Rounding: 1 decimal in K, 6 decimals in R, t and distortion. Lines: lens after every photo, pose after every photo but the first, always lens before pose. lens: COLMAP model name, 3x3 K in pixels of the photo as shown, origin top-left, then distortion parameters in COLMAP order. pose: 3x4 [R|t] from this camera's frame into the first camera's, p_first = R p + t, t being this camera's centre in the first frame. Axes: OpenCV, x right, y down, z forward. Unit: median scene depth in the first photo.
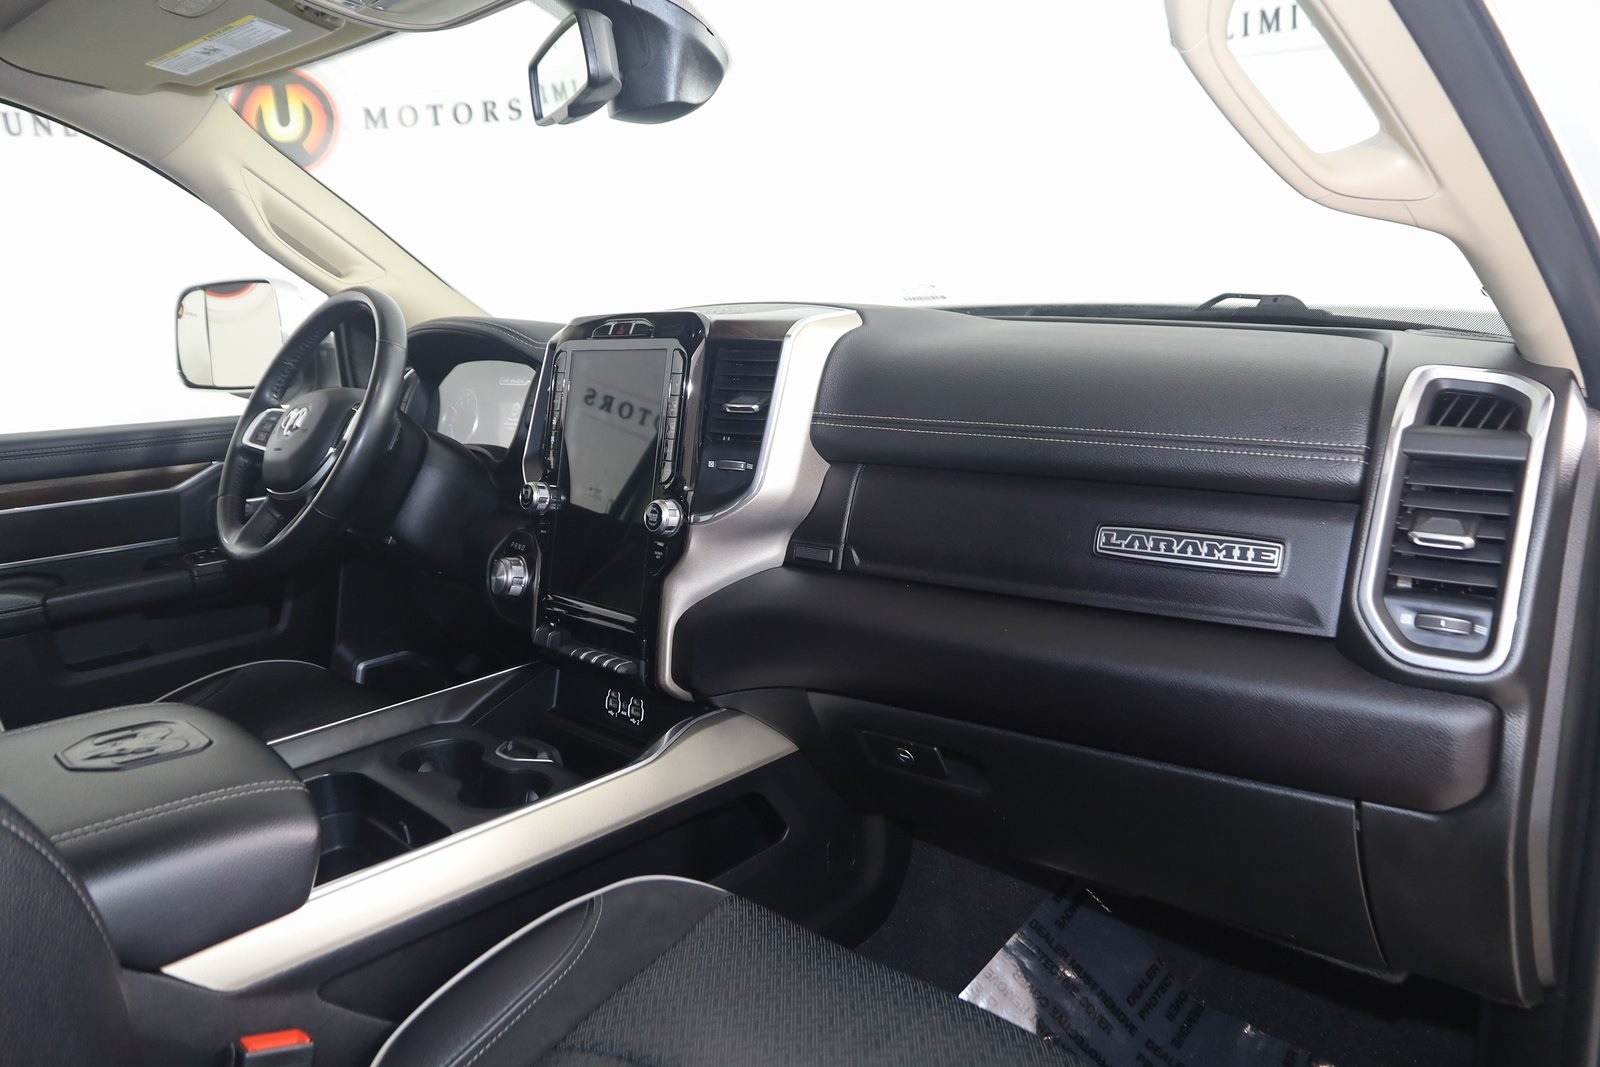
lens RADIAL K [[1091.4, 0, 807.5], [0, 1091.4, 510.9], [0, 0, 1]] dist [-0.110565, 0.084832]
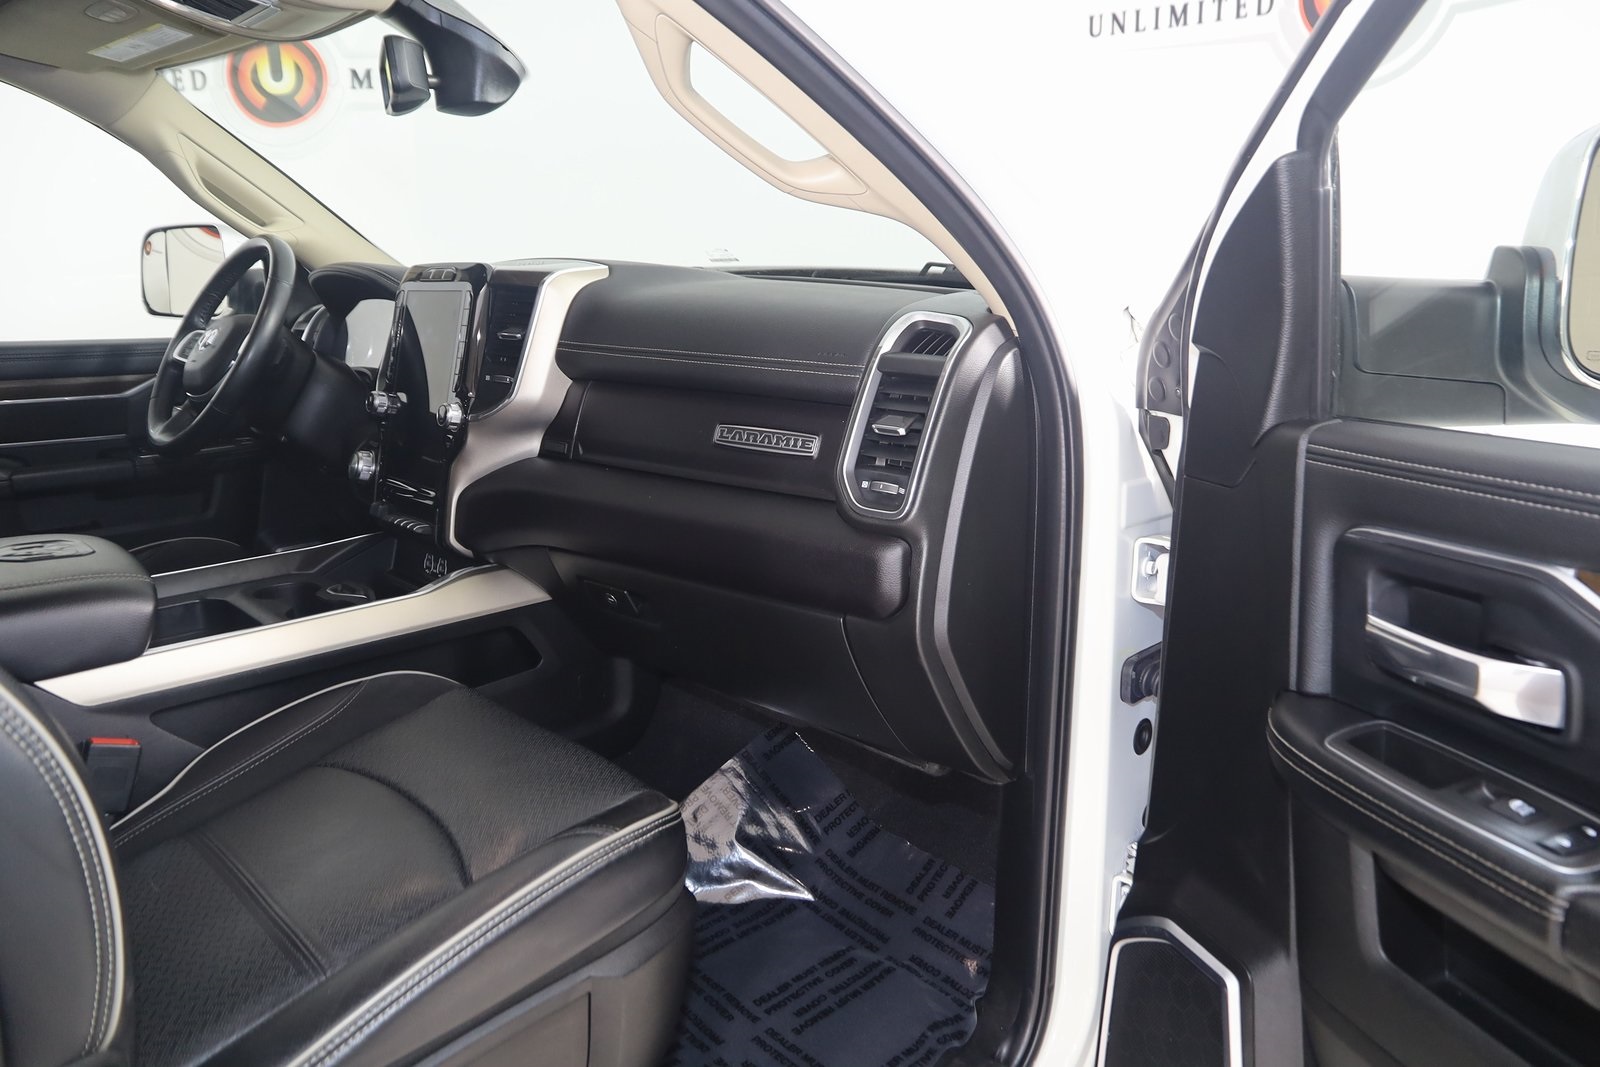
lens RADIAL K [[1087.2, 0, 787.5], [0, 1087.2, 497.4], [0, 0, 1]] dist [-0.106562, 0.100705]
pose [[0.998573, 0.044649, -0.029304, 0.275621], [-0.044048, 0.998812, 0.020827, 0.051068], [0.030199, -0.019506, 0.999354, -0.263913]]
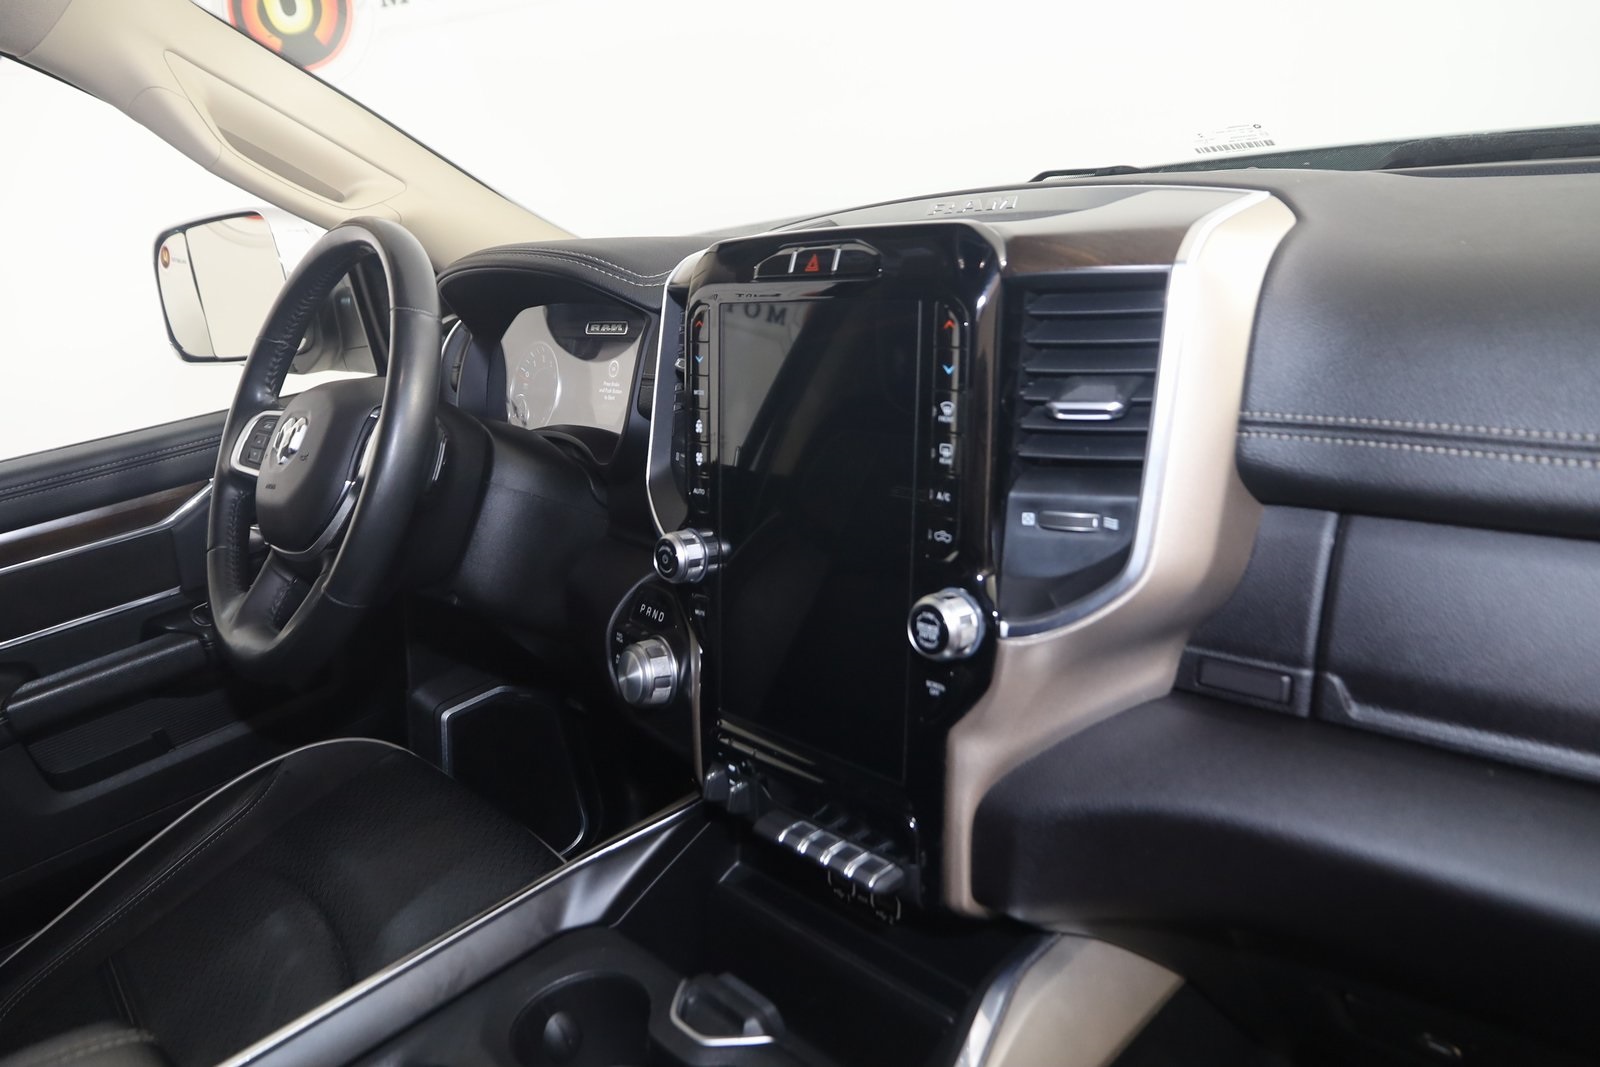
lens RADIAL K [[1091.4, 0, 807.5], [0, 1091.4, 510.9], [0, 0, 1]] dist [-0.110565, 0.084832]
pose [[0.993523, -0.081943, -0.078725, -0.129606], [0.091328, 0.988053, 0.124140, -0.102650], [0.067612, -0.130526, 0.989137, 0.406912]]
